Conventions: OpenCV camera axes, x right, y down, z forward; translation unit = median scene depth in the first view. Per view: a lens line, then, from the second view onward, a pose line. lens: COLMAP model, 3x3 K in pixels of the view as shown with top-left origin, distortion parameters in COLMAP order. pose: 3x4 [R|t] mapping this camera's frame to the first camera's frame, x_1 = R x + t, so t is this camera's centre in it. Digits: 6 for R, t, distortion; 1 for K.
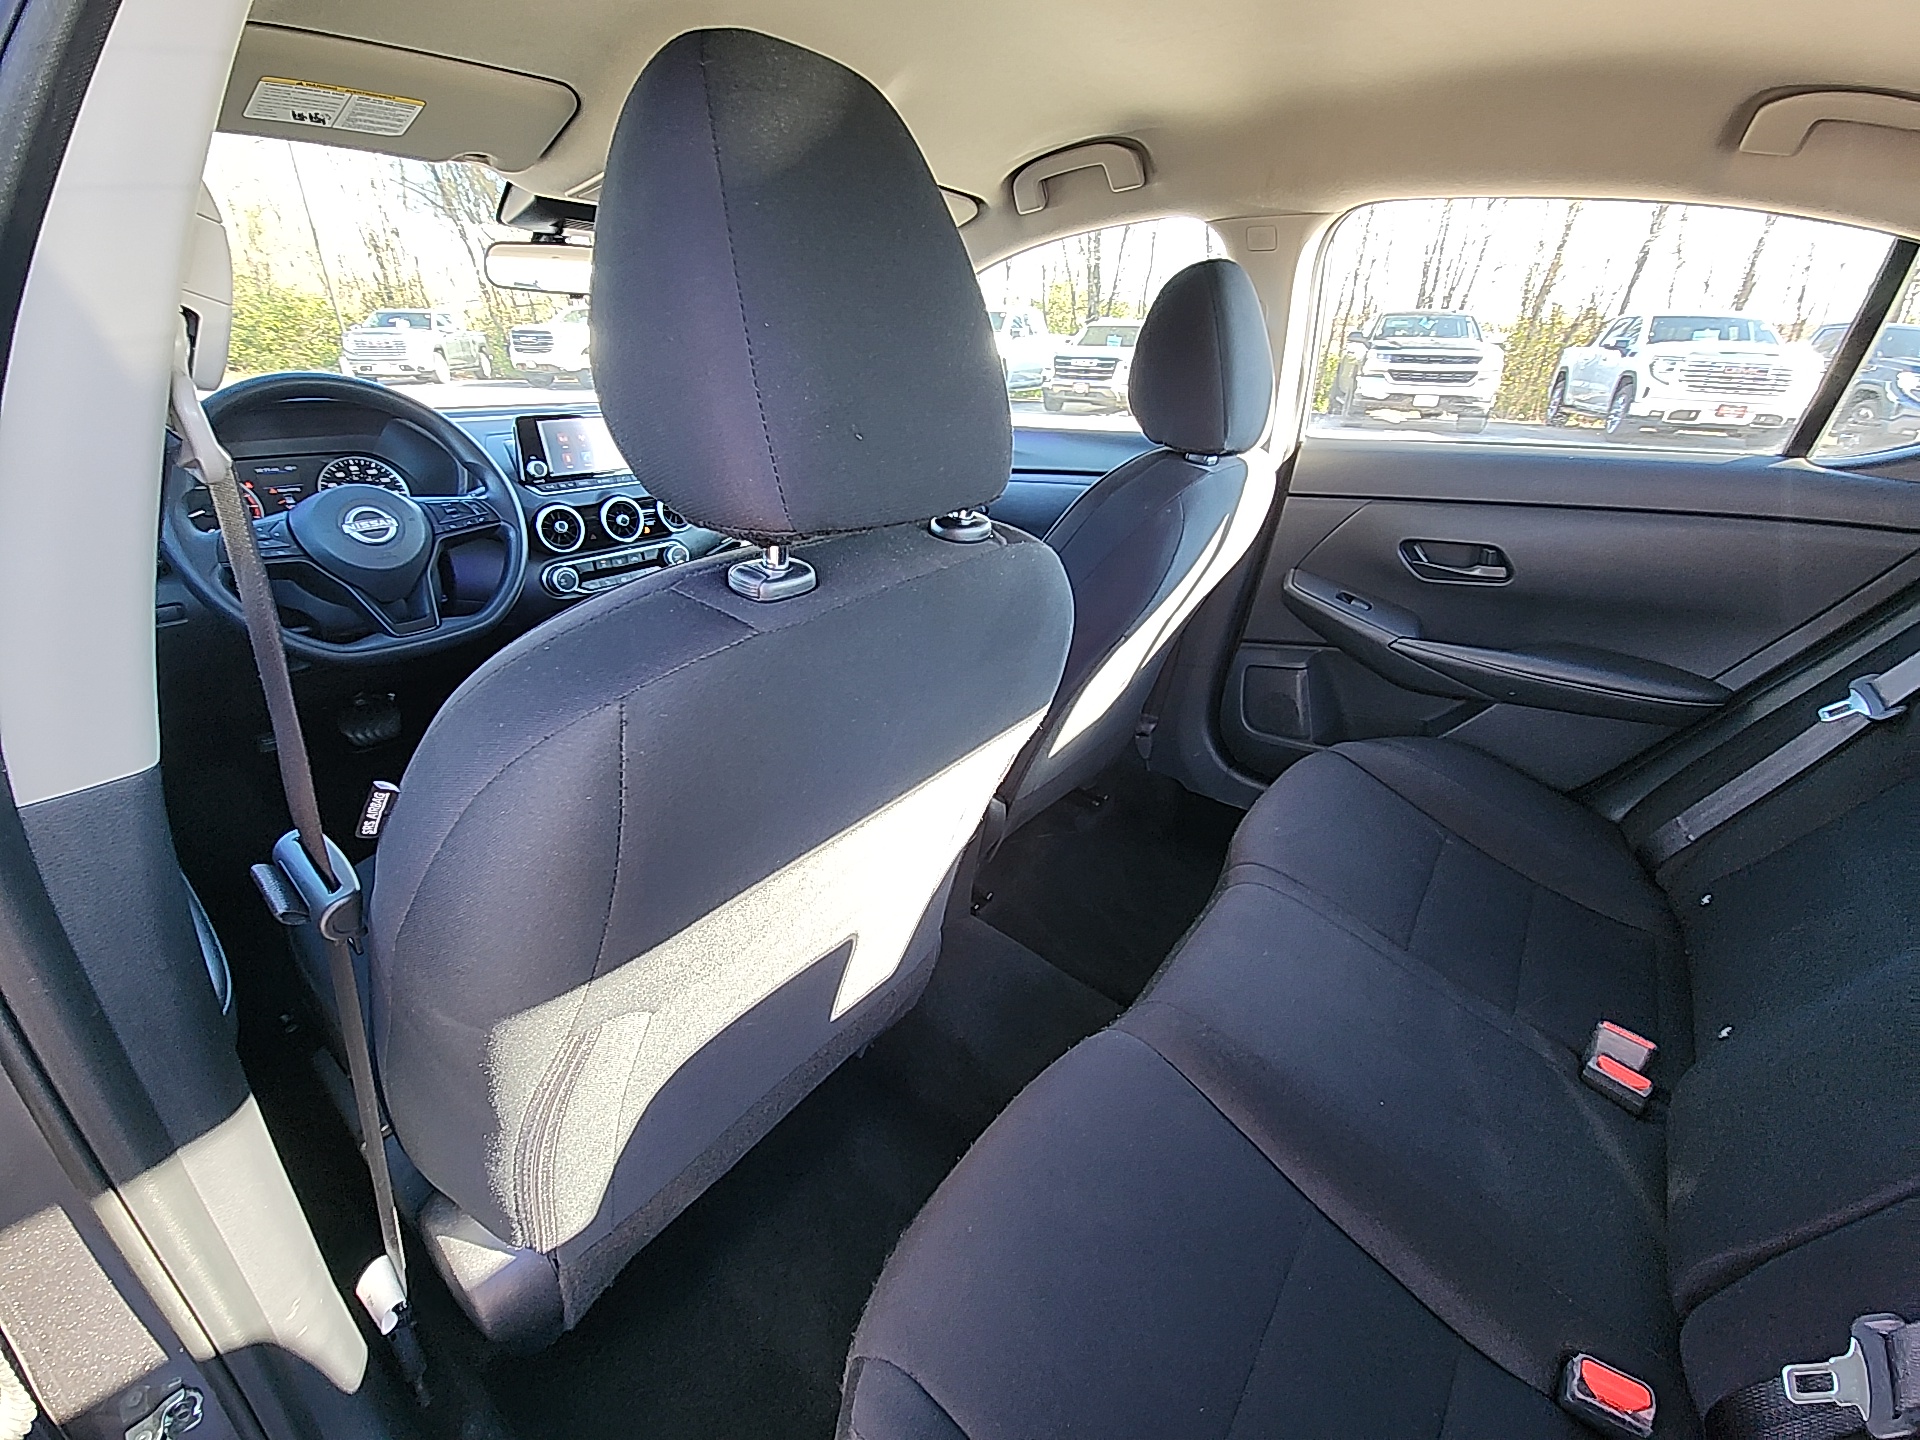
lens RADIAL K [[783.4, 0, 951.5], [0, 783.4, 702.9], [0, 0, 1]] dist [-0.001147, -0.000374]
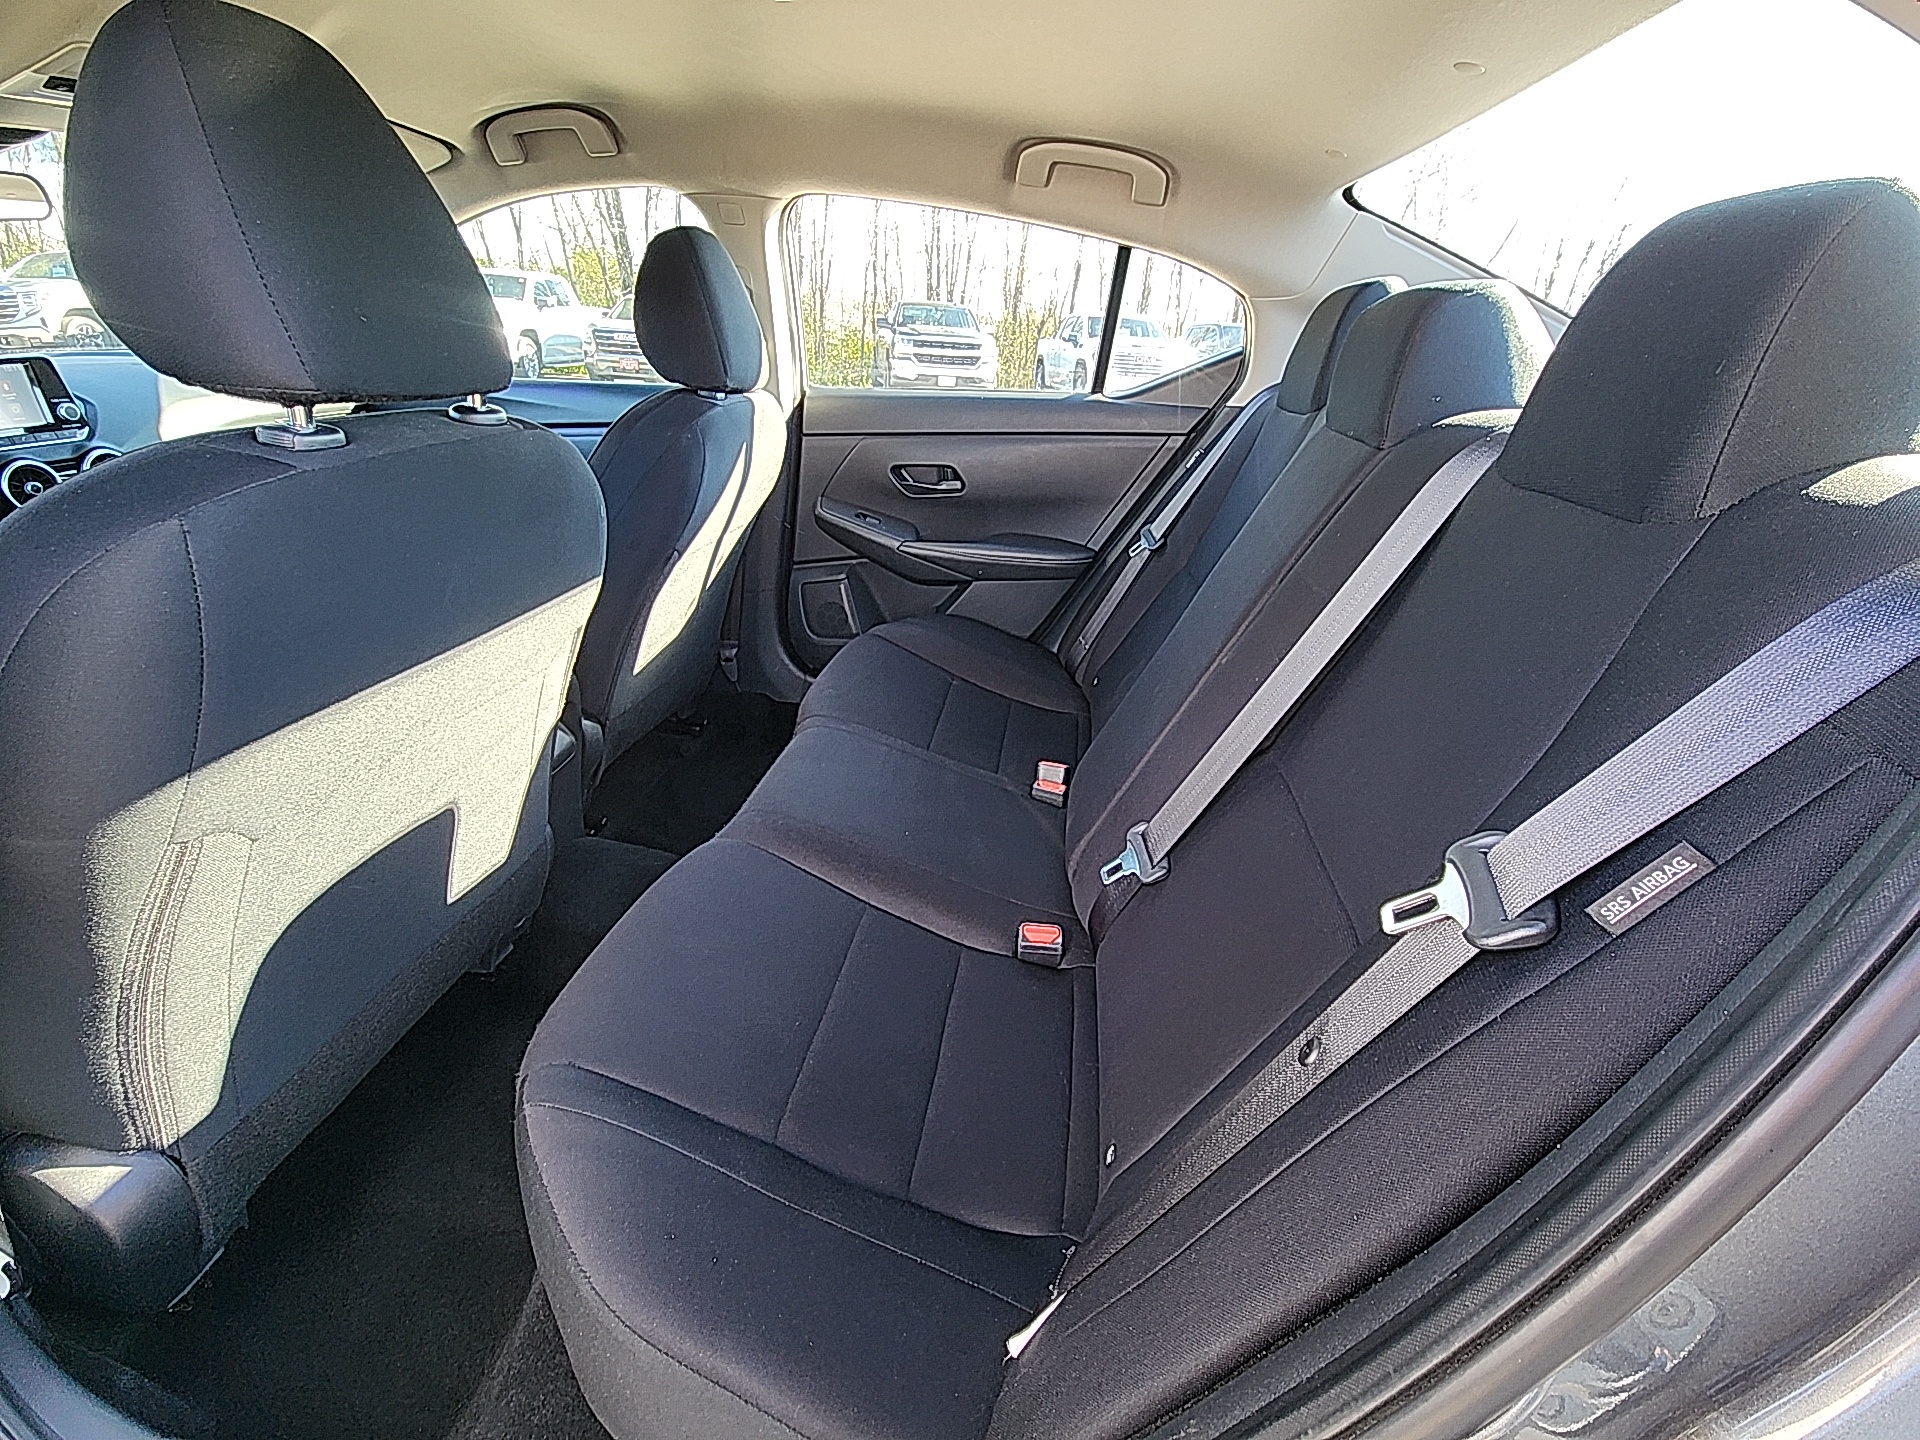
lens RADIAL K [[776.9, 0, 963.3], [0, 776.9, 707.4], [0, 0, 1]] dist [0.000868, -0.003986]
pose [[0.866143, -0.183096, 0.465050, 0.007675], [0.170156, 0.982922, 0.070078, 0.100909], [-0.469939, 0.018434, 0.882506, -0.160002]]
